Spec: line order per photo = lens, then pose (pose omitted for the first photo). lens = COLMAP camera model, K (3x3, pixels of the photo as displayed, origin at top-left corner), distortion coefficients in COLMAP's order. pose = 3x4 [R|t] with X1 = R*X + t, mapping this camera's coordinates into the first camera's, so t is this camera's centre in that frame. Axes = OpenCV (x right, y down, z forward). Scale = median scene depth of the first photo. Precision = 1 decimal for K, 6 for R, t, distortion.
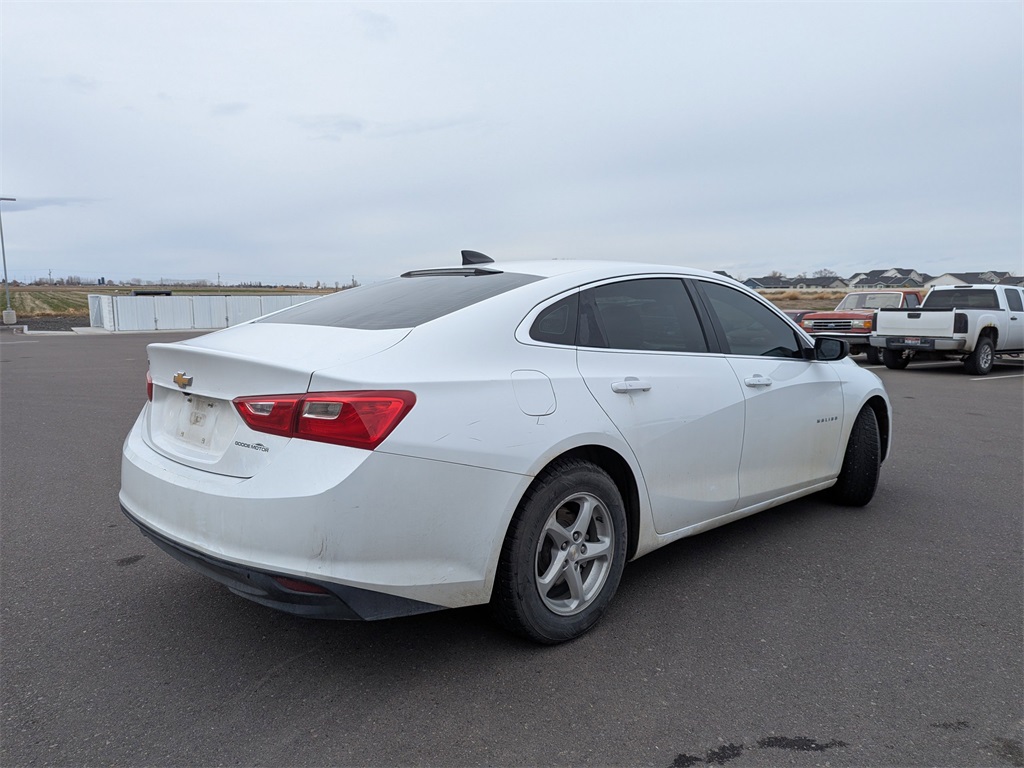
lens RADIAL K [[725.7, 0, 511.9], [0, 725.7, 376.5], [0, 0, 1]] dist [0.063627, -0.053231]
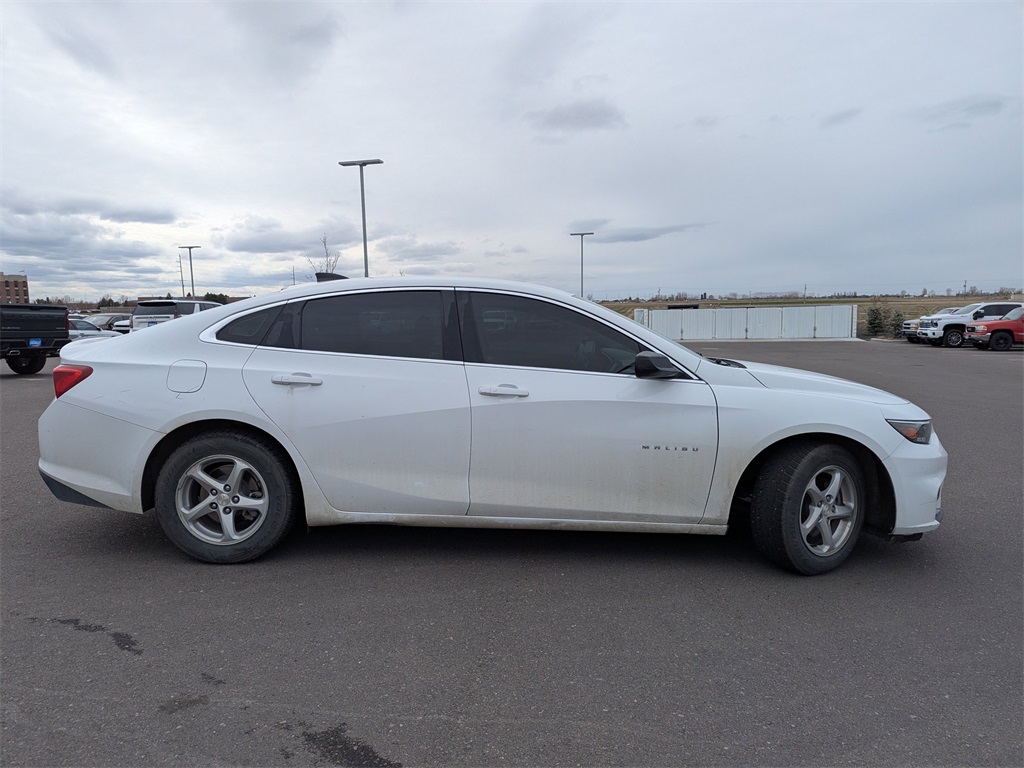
lens RADIAL K [[725.7, 0, 511.9], [0, 725.7, 376.5], [0, 0, 1]] dist [0.063627, -0.053231]
pose [[0.707549, 0.054427, -0.704566, 0.116649], [-0.065384, 0.997795, 0.011418, -0.002785], [0.703633, 0.037988, 0.709547, 0.034157]]
